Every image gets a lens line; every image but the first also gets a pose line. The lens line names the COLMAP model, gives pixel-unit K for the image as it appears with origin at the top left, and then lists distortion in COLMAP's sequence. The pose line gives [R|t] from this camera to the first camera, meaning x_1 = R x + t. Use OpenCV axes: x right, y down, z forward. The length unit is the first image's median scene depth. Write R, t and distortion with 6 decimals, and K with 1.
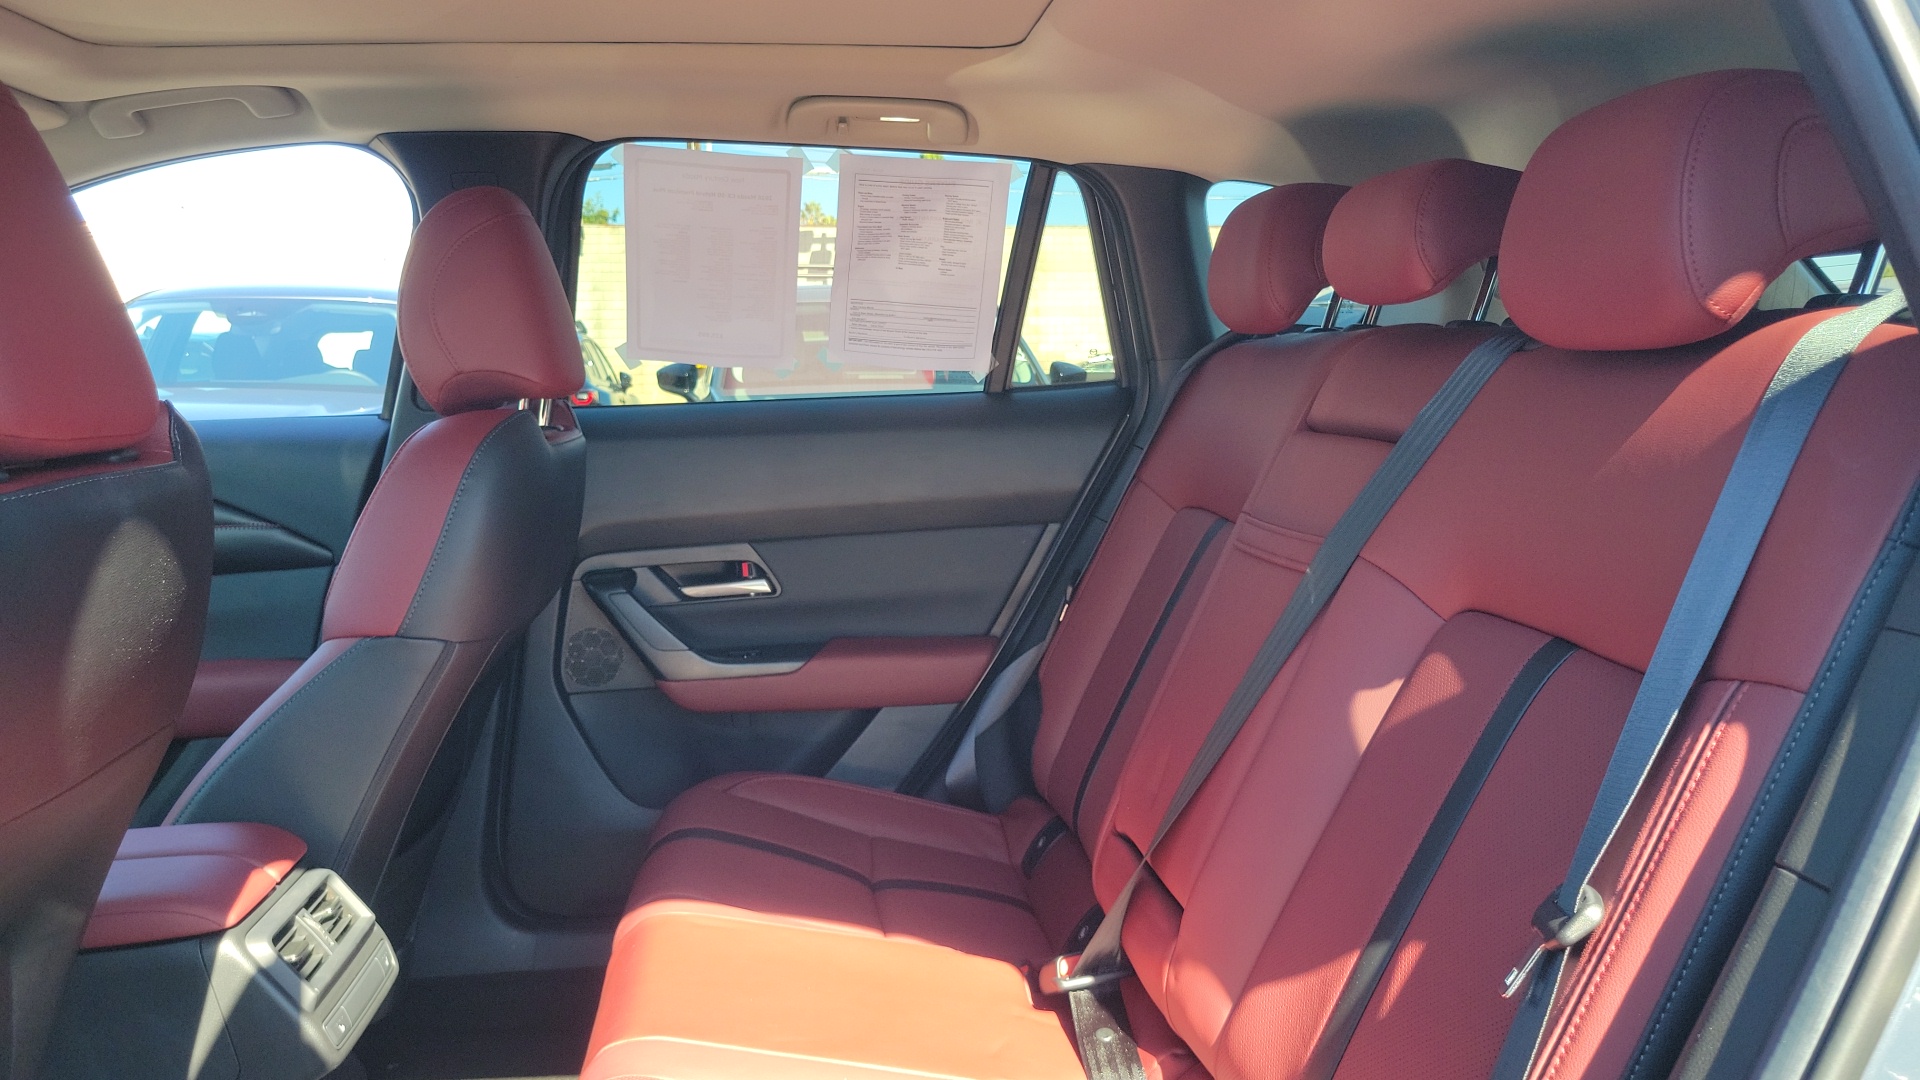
lens RADIAL K [[1445.5, 0, 960.0], [0, 1445.5, 540.0], [0, 0, 1]] dist [0.052108, -0.007767]
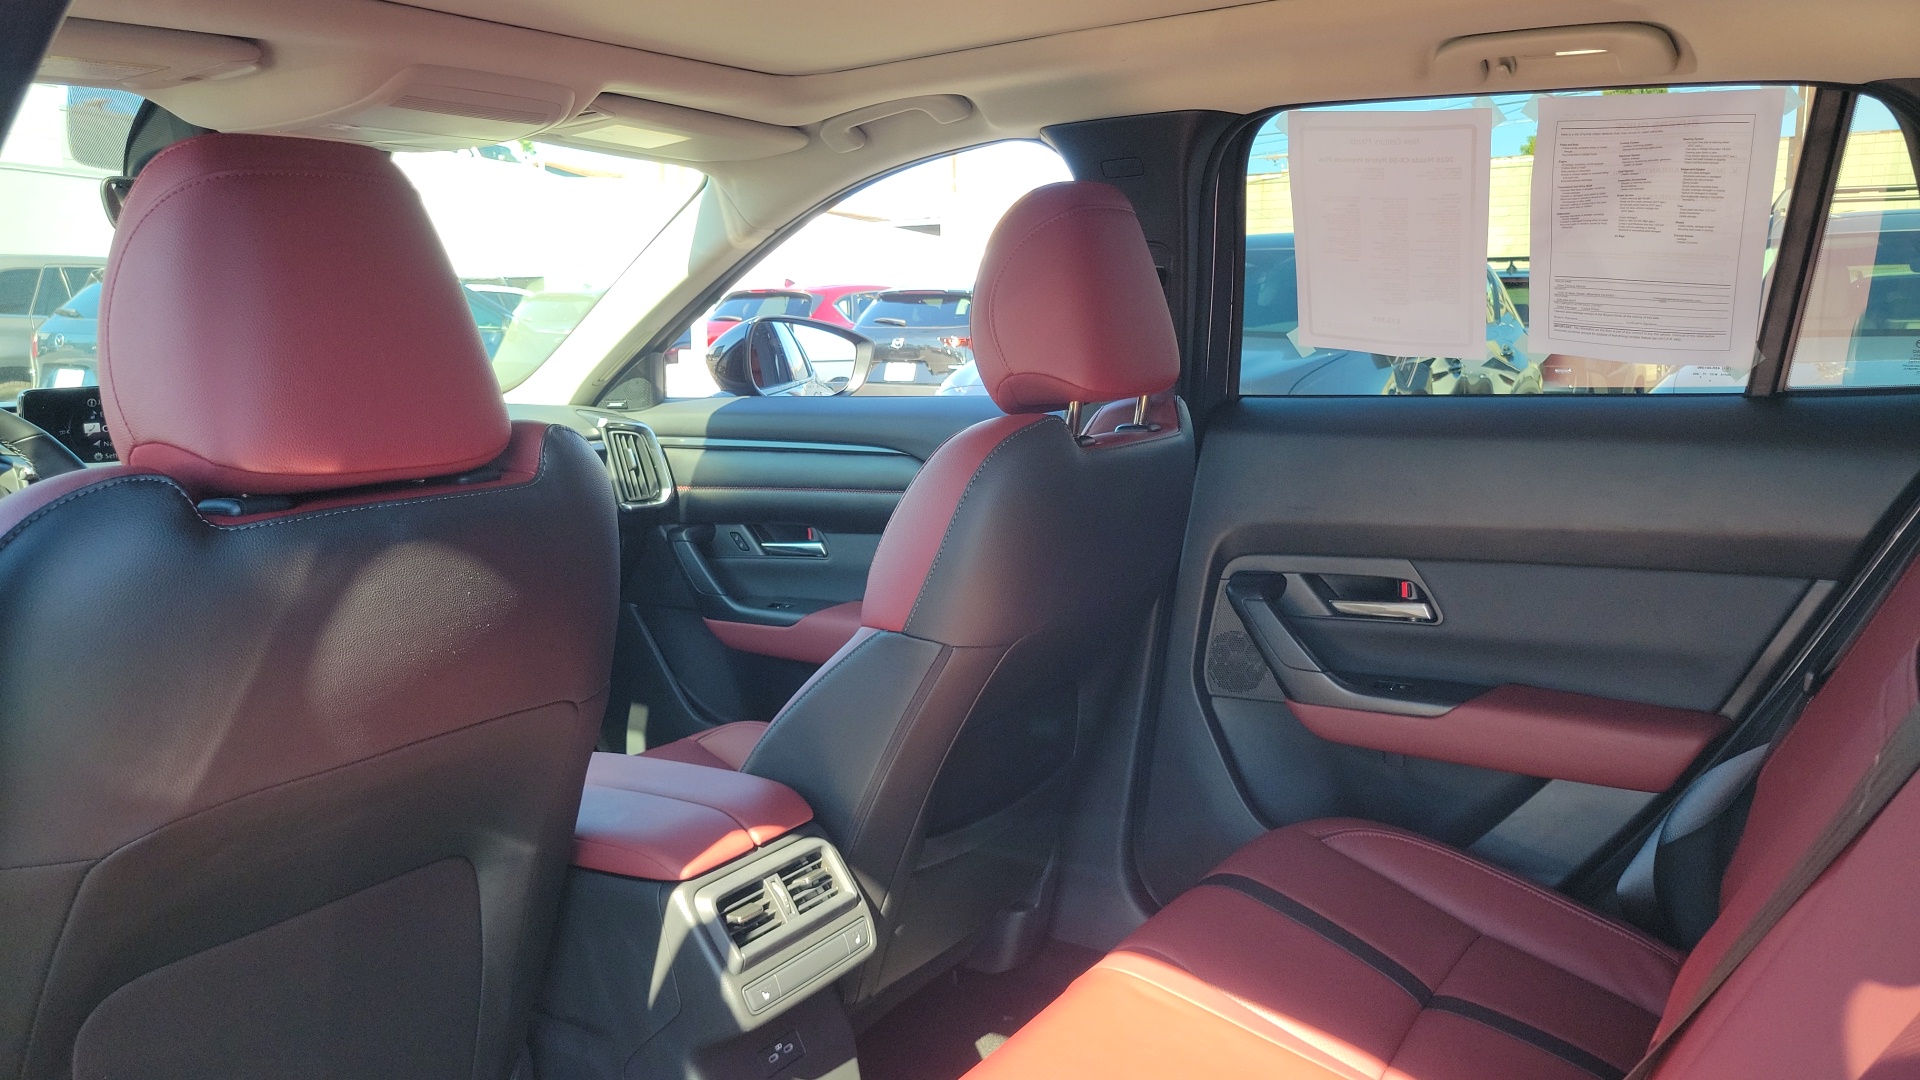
lens RADIAL K [[1445.5, 0, 960.0], [0, 1445.5, 540.0], [0, 0, 1]] dist [0.052108, -0.007767]
pose [[0.774259, 0.102859, -0.624454, 0.195211], [-0.075991, 0.994675, 0.069619, -0.051960], [0.628290, -0.006450, 0.777953, 0.156751]]
